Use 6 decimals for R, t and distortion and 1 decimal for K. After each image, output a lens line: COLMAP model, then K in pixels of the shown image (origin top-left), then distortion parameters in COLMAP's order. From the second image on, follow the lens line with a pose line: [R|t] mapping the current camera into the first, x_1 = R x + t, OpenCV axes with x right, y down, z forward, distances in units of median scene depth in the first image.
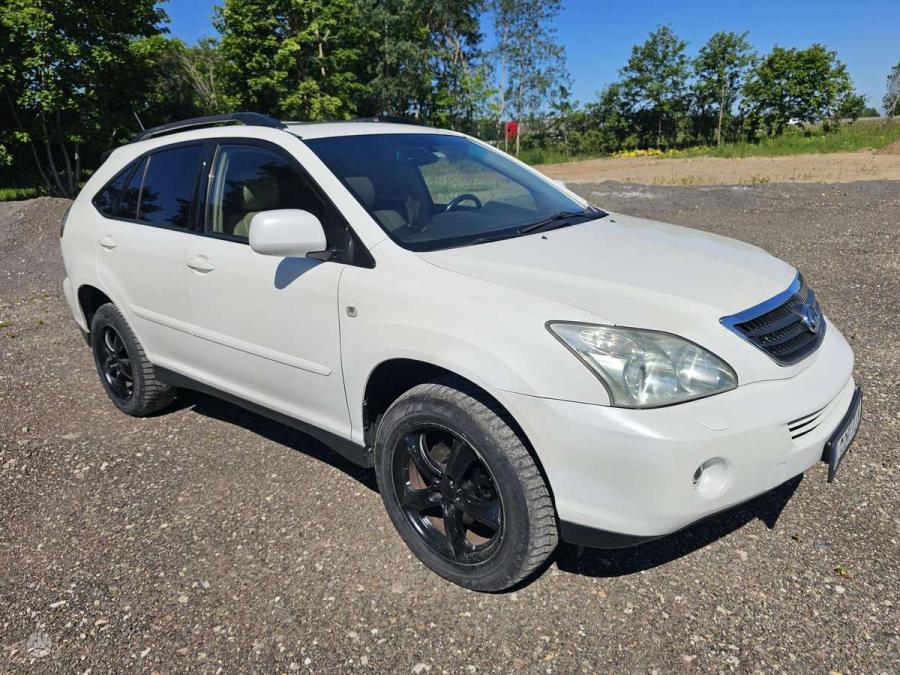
lens RADIAL K [[589.0, 0, 449.0], [0, 589.0, 325.2], [0, 0, 1]] dist [0.038953, -0.038837]
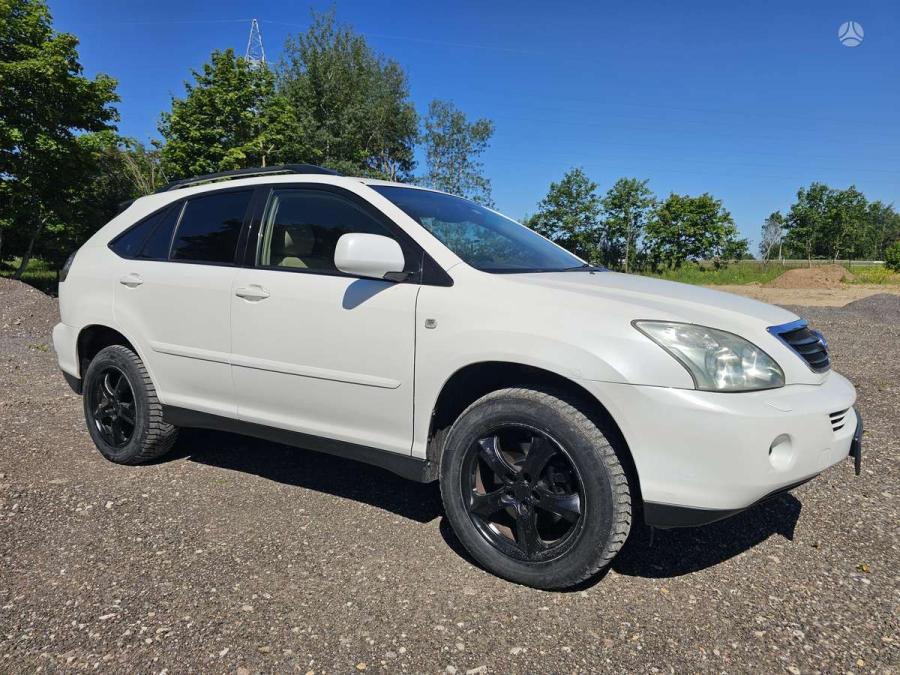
lens RADIAL K [[584.0, 0, 450.0], [0, 584.0, 337.5], [0, 0, 1]] dist [0.036281, -0.034439]
pose [[0.990522, 0.045448, 0.129620, -0.219992], [-0.023147, 0.985409, -0.168622, 0.150369], [-0.135392, 0.164024, 0.977121, -0.045063]]
